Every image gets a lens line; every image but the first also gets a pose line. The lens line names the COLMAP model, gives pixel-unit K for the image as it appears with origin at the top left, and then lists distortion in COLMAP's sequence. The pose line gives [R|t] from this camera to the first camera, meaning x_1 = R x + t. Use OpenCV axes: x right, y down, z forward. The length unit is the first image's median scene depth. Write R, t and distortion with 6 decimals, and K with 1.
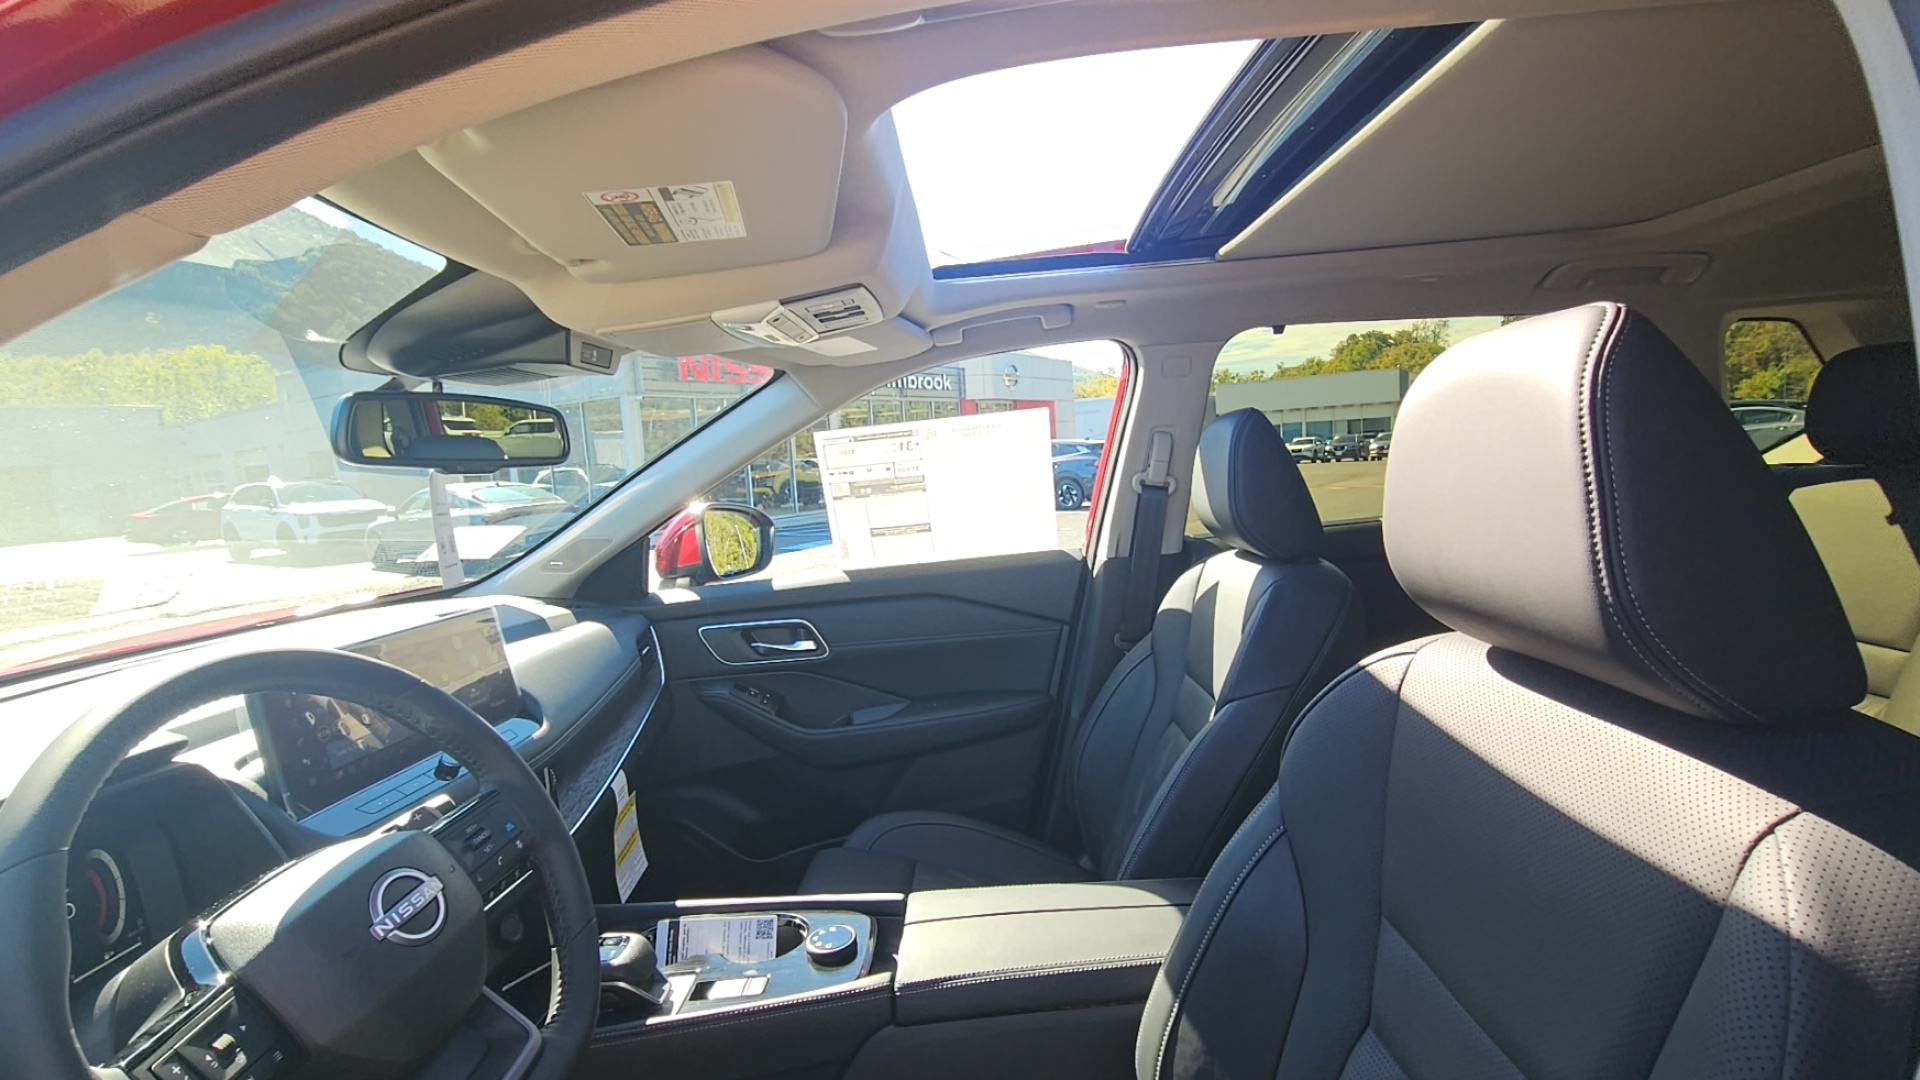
lens RADIAL K [[852.8, 0, 950.5], [0, 852.8, 553.1], [0, 0, 1]] dist [0.015035, -0.010774]
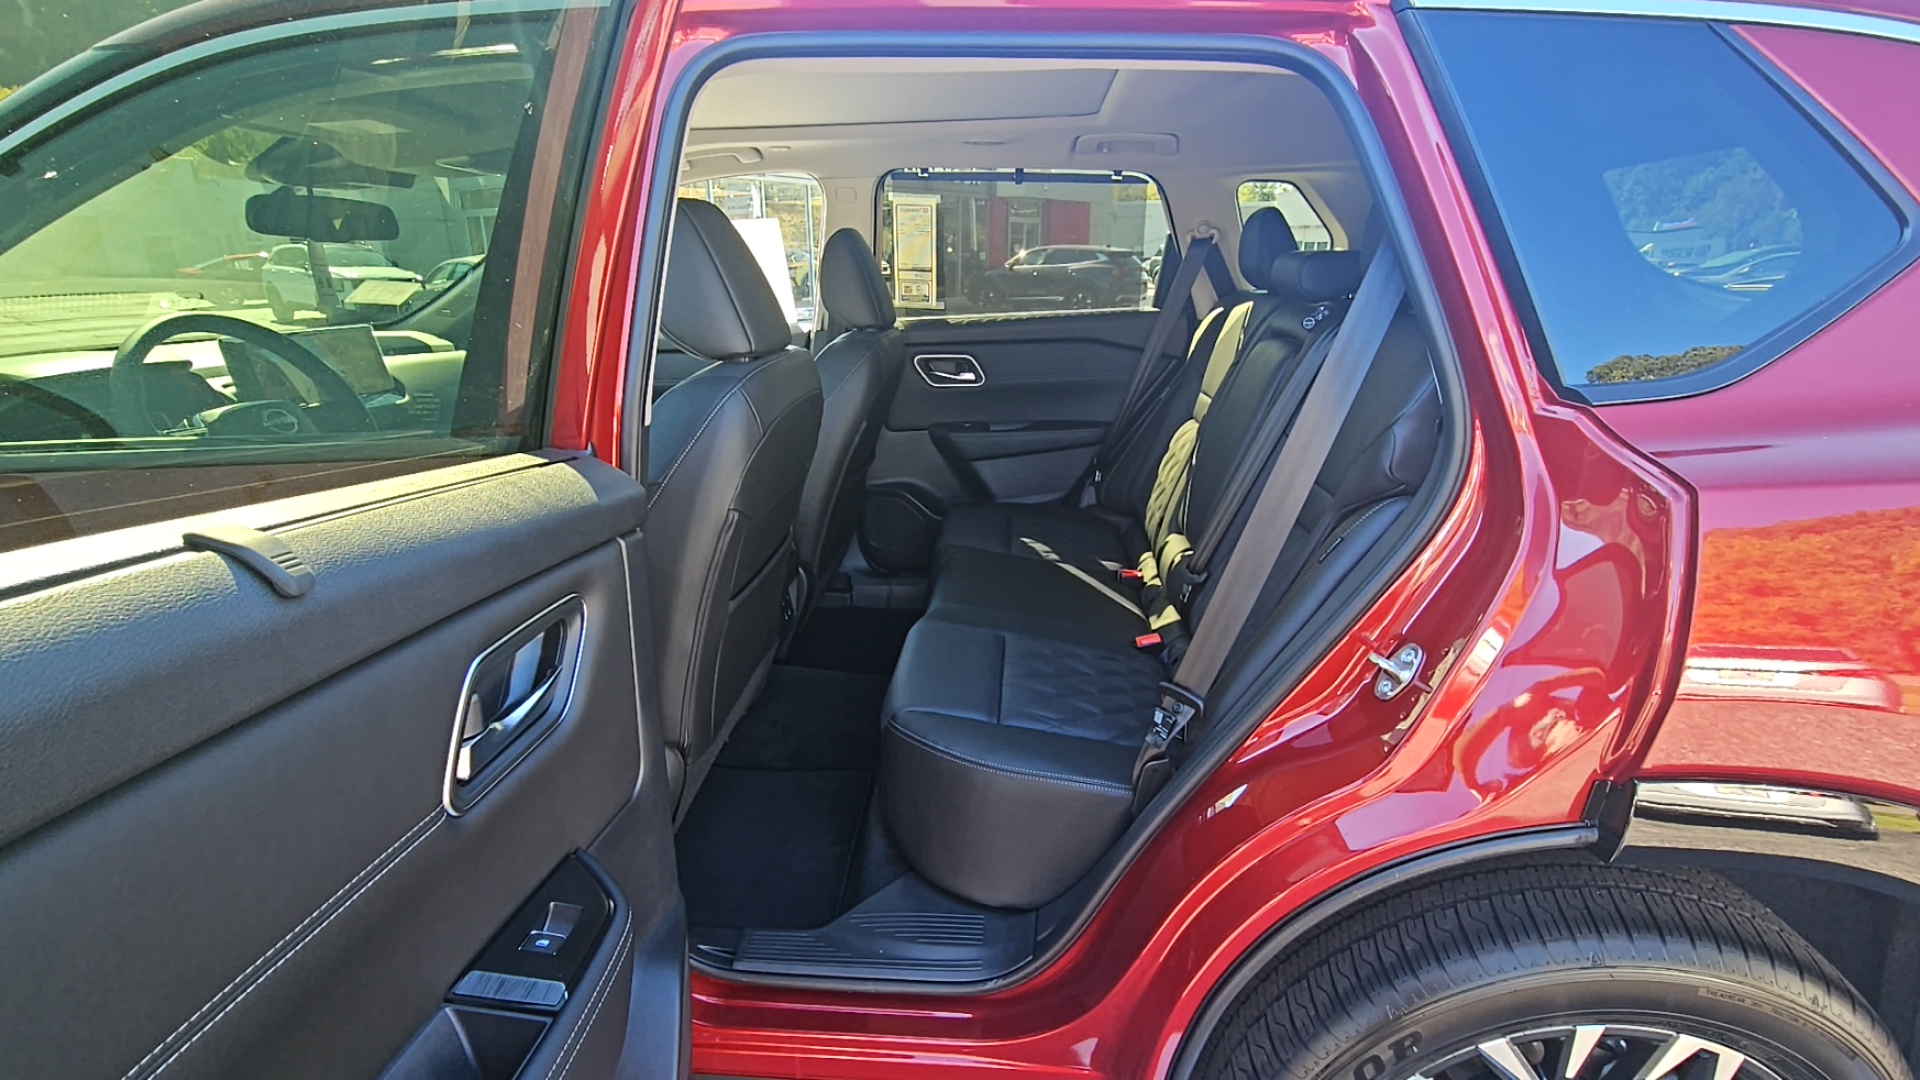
lens RADIAL K [[852.8, 0, 944.2], [0, 852.8, 542.1], [0, 0, 1]] dist [0.015035, -0.010774]
pose [[0.996624, 0.071459, -0.040435, 0.480895], [-0.061464, 0.975847, 0.209632, 0.038238], [0.054439, -0.206439, 0.976944, -0.474770]]
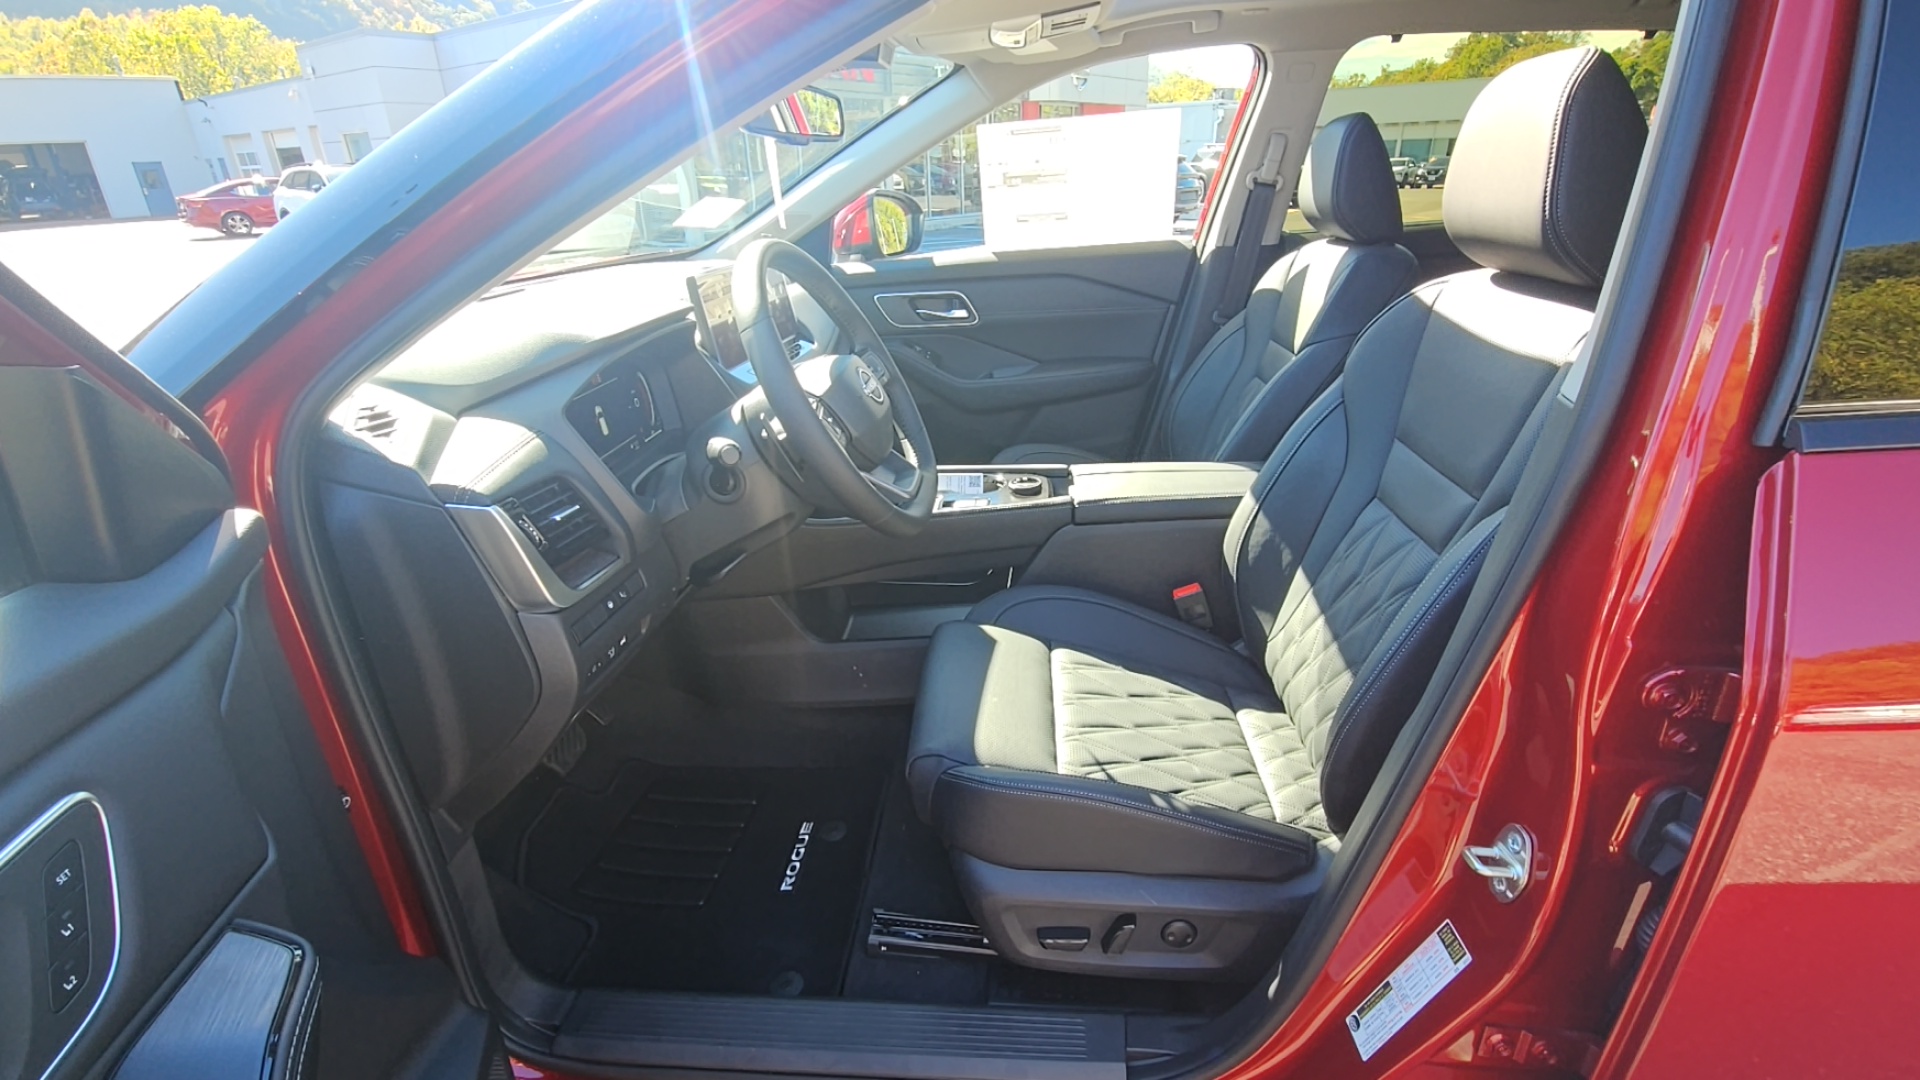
lens RADIAL K [[852.8, 0, 947.9], [0, 852.8, 539.5], [0, 0, 1]] dist [0.015035, -0.010774]
pose [[0.997835, 0.053635, -0.038057, -0.123965], [-0.040042, 0.954542, 0.295374, 0.057188], [0.052170, -0.293211, 0.954623, -0.293032]]
